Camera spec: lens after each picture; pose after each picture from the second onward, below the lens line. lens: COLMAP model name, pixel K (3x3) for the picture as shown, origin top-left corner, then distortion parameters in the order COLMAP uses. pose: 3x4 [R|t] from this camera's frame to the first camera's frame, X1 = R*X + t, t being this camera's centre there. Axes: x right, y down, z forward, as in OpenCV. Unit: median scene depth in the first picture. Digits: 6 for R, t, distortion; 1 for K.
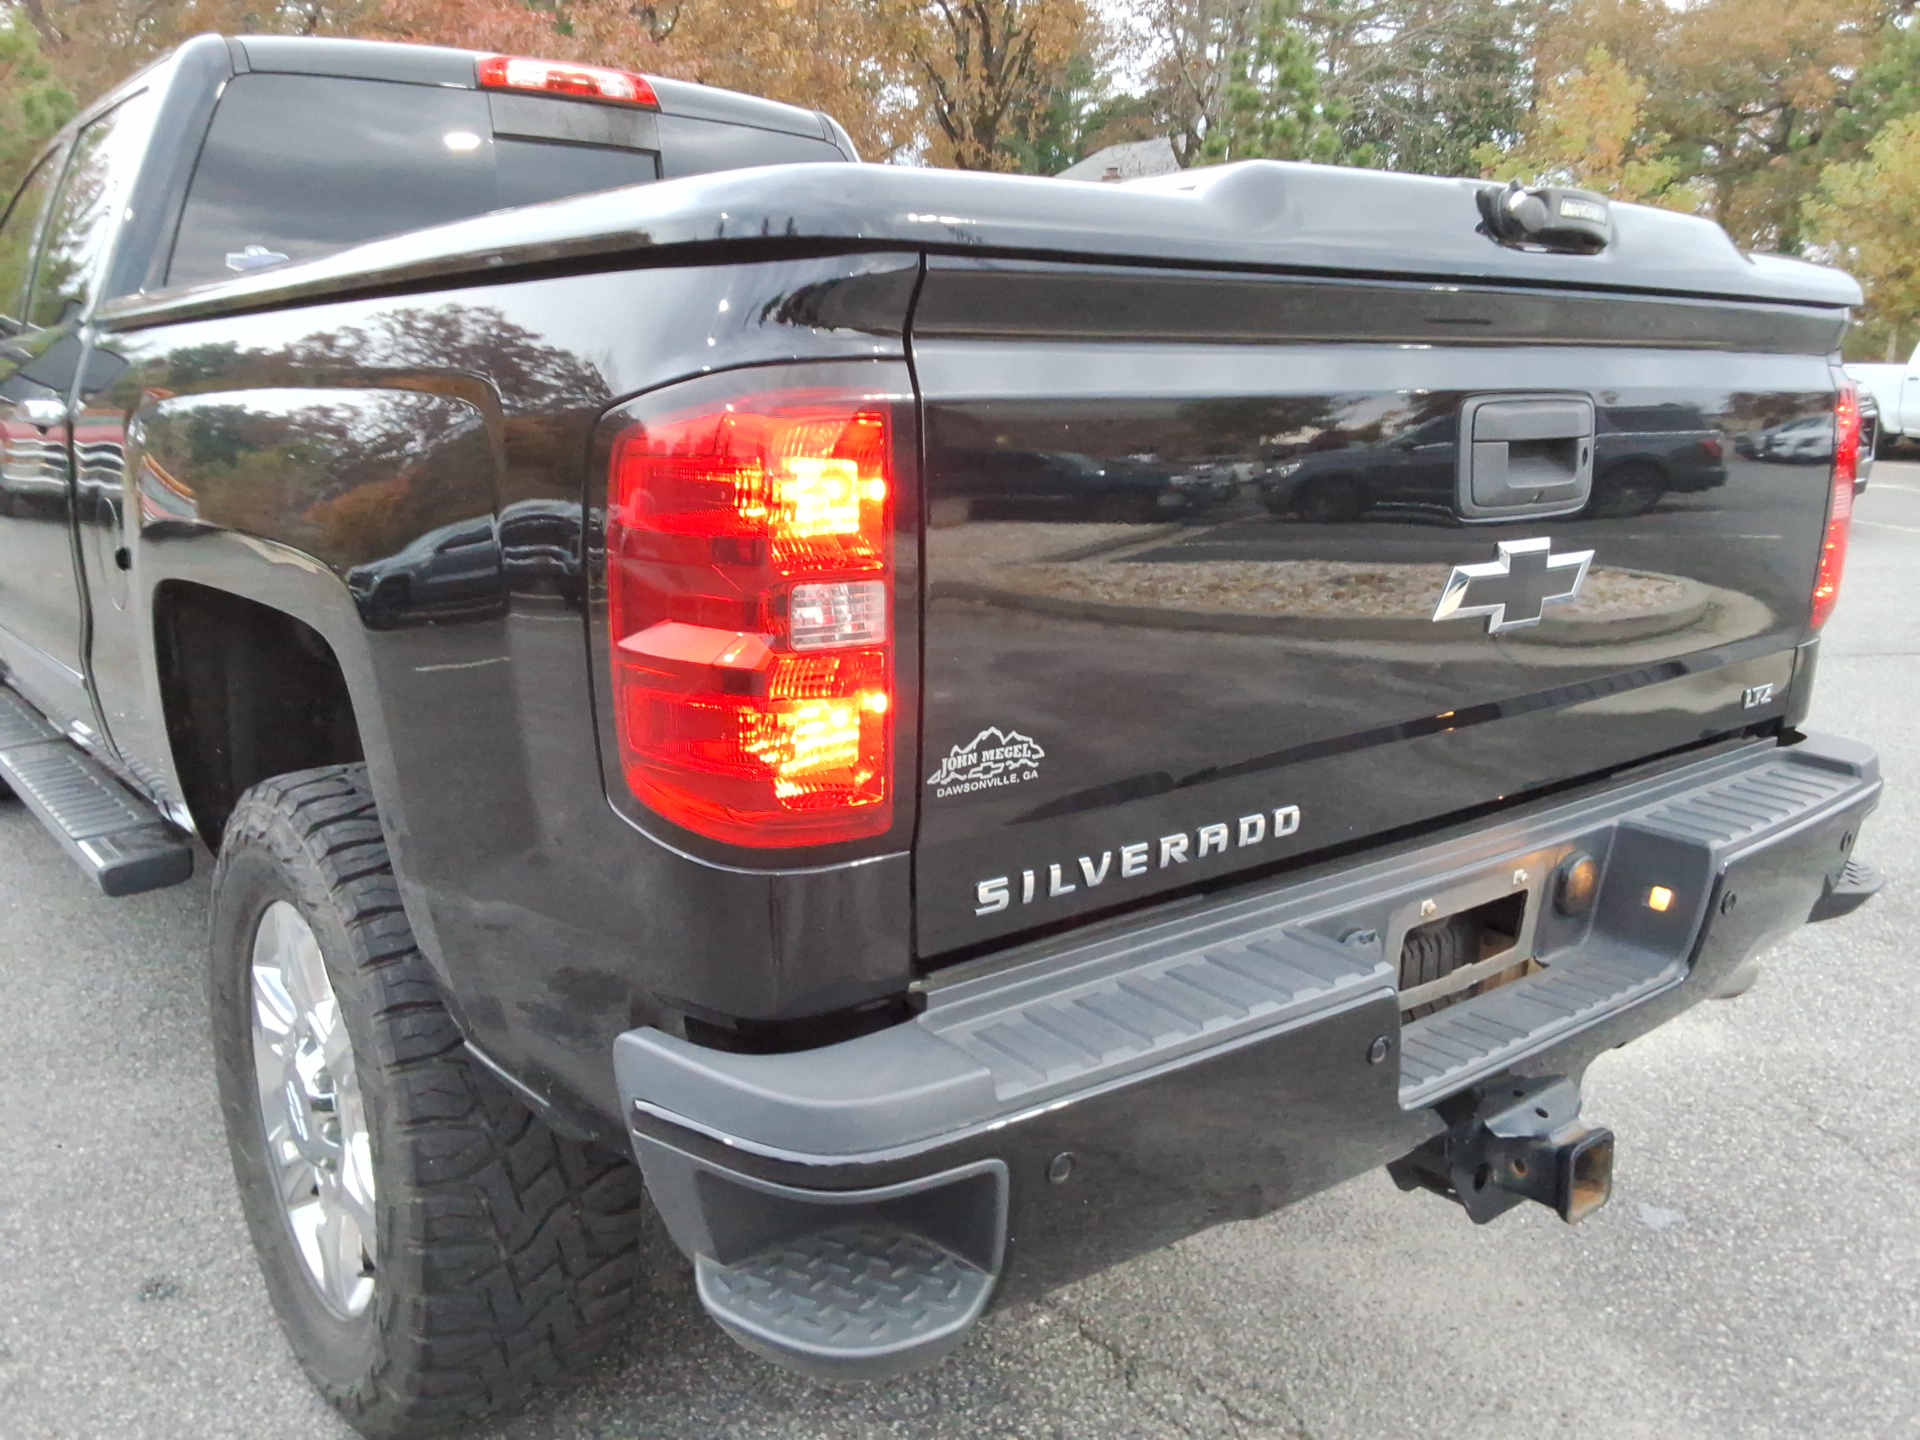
lens RADIAL K [[1546.5, 0, 977.9], [0, 1546.5, 686.6], [0, 0, 1]] dist [0.104074, -0.159394]
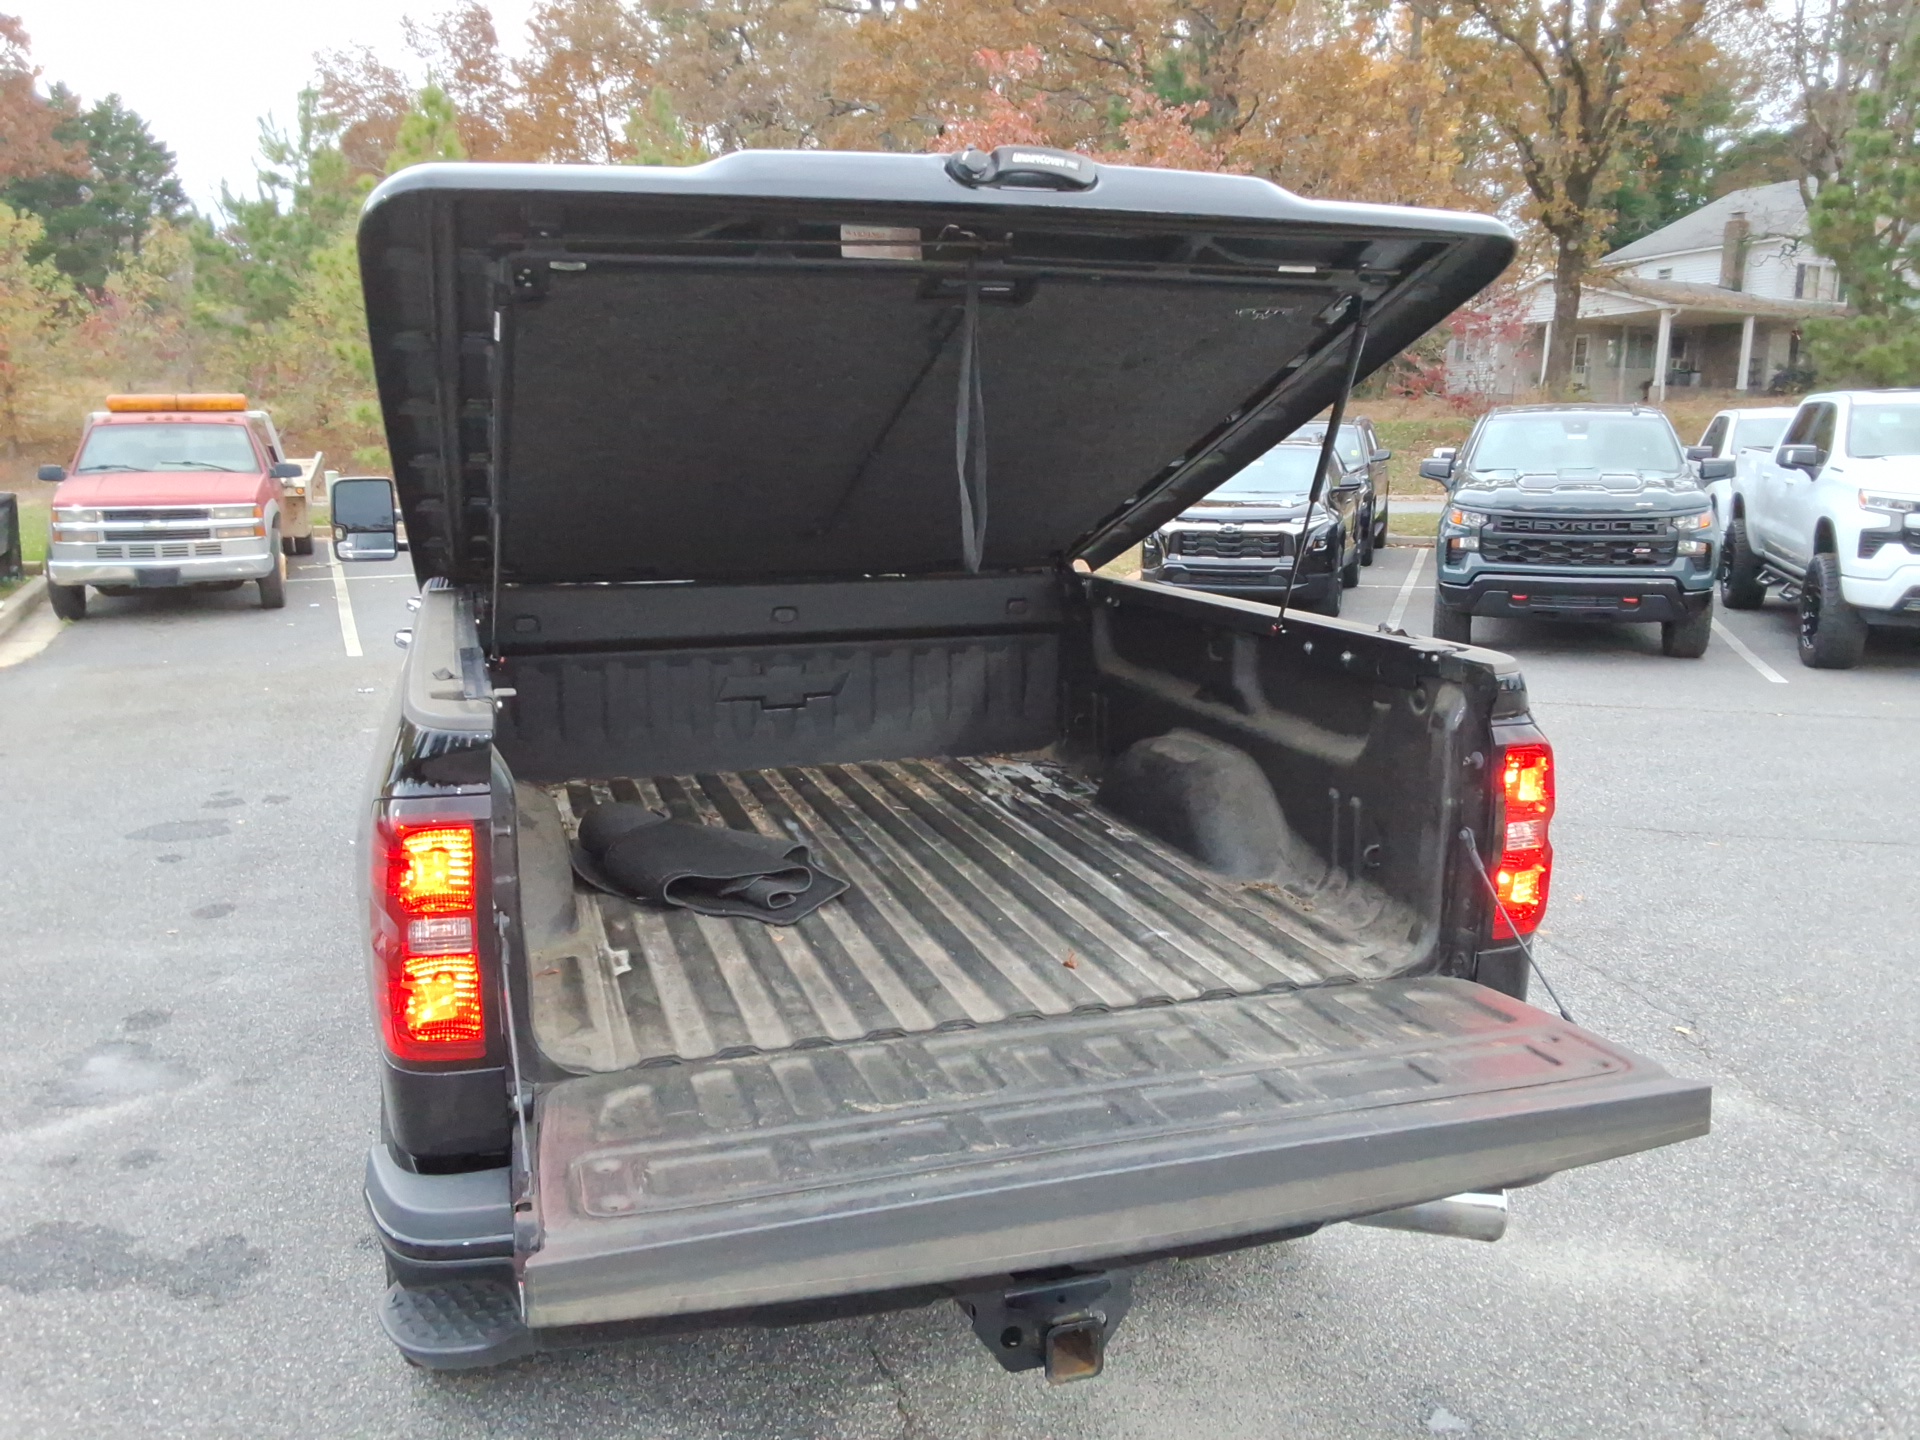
lens RADIAL K [[1546.5, 0, 970.5], [0, 1546.5, 679.1], [0, 0, 1]] dist [0.104074, -0.159394]
pose [[0.928211, 0.054481, -0.368044, 0.711294], [-0.068011, 0.997399, -0.023880, -0.210099], [0.365785, 0.047197, 0.929502, -0.303926]]
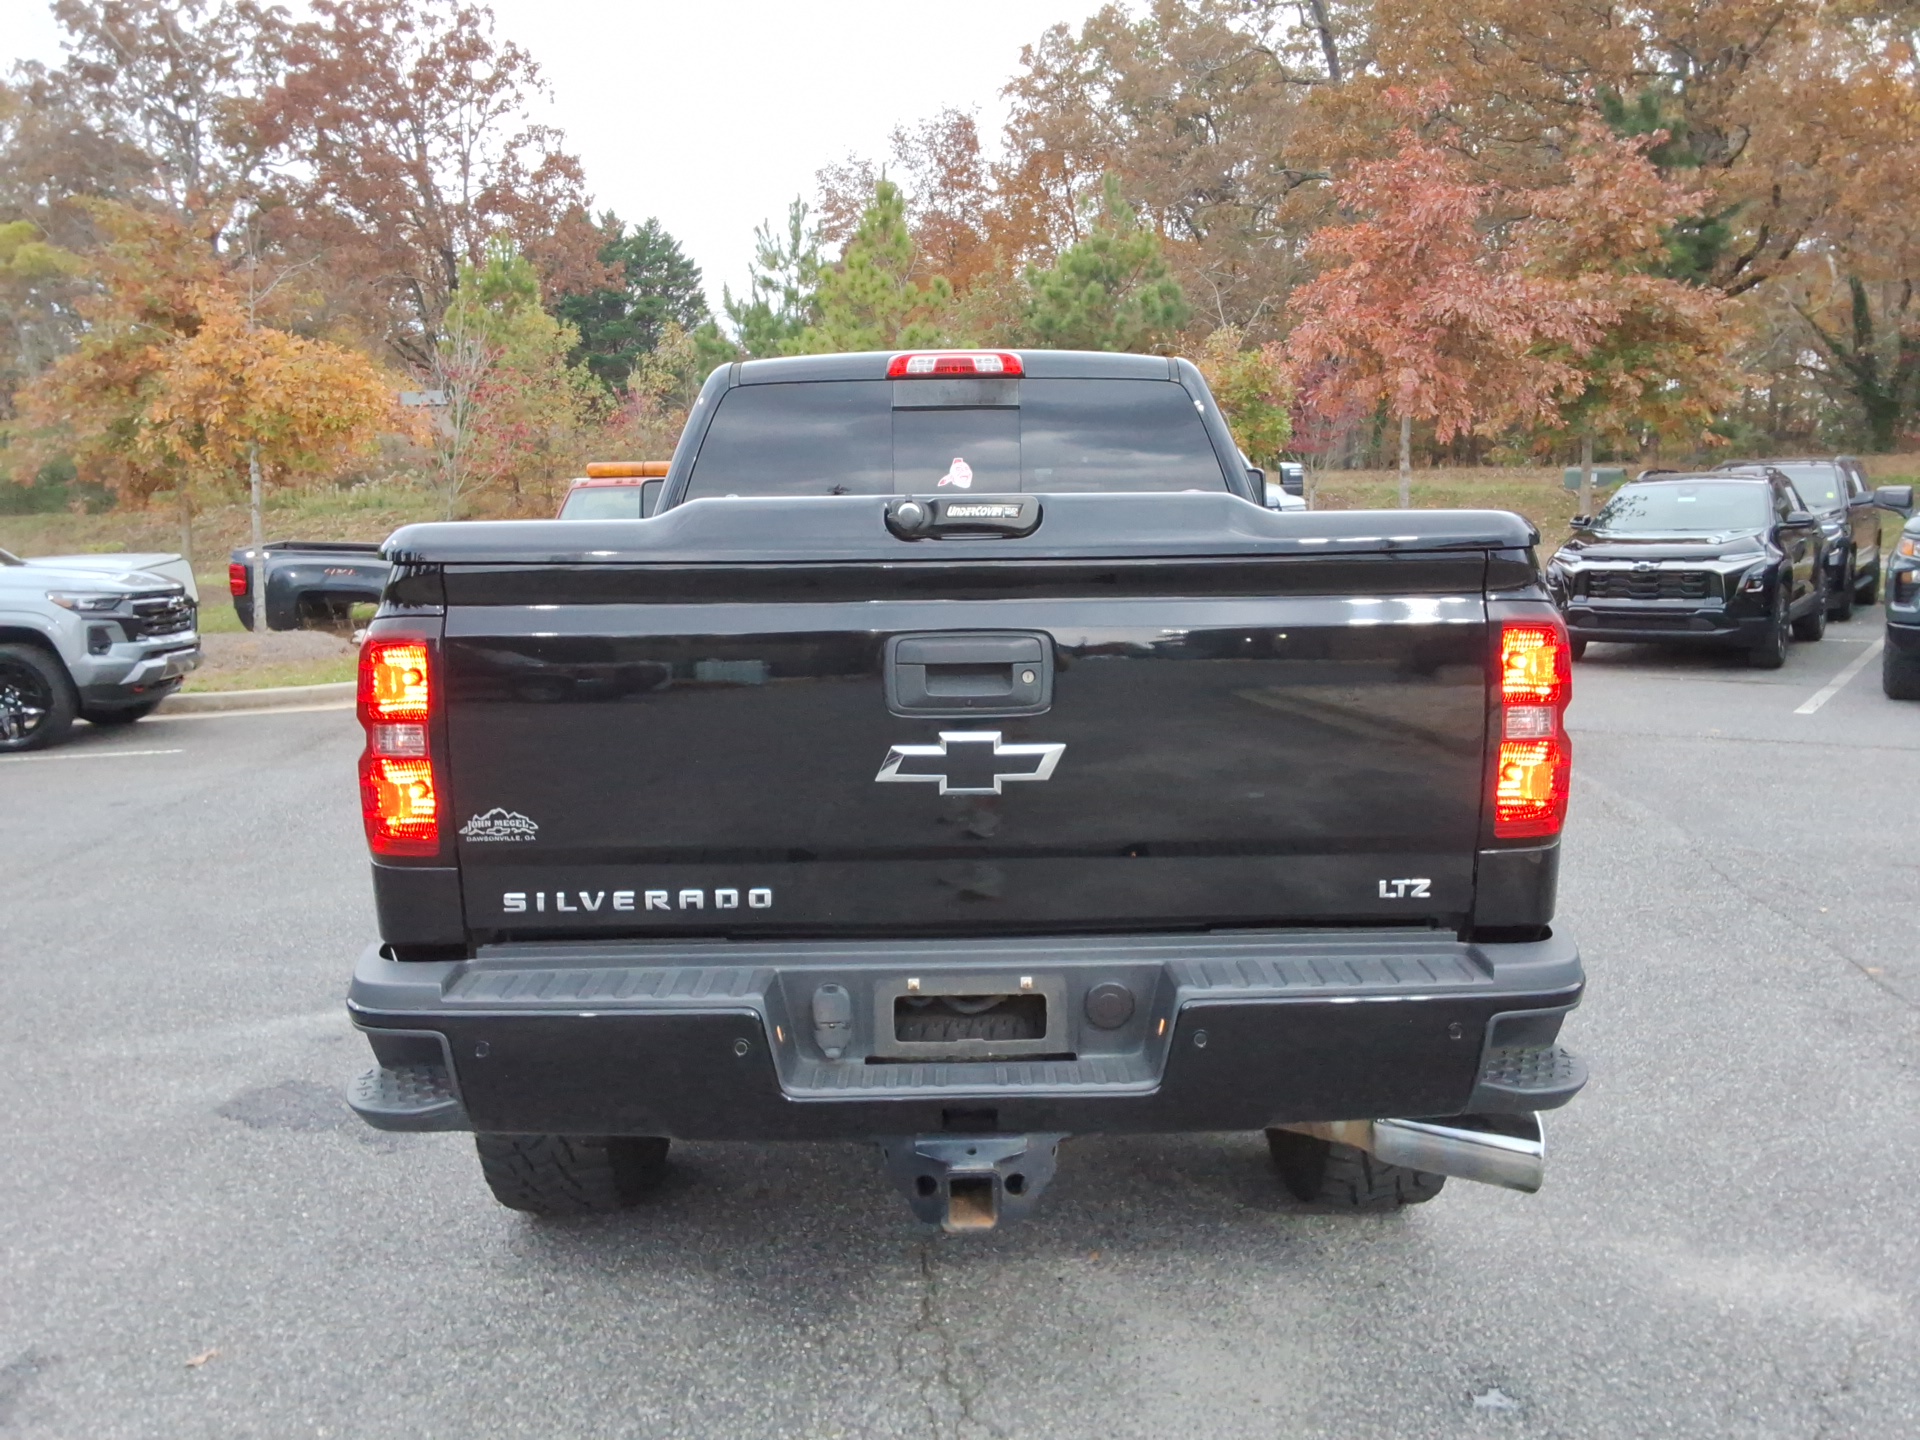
lens RADIAL K [[1546.5, 0, 967.9], [0, 1546.5, 686.8], [0, 0, 1]] dist [0.104074, -0.159394]
pose [[0.779279, 0.053541, -0.624386, 1.097715], [-0.103472, 0.993662, -0.043934, -0.064859], [0.618076, 0.098844, 0.779880, -0.094664]]
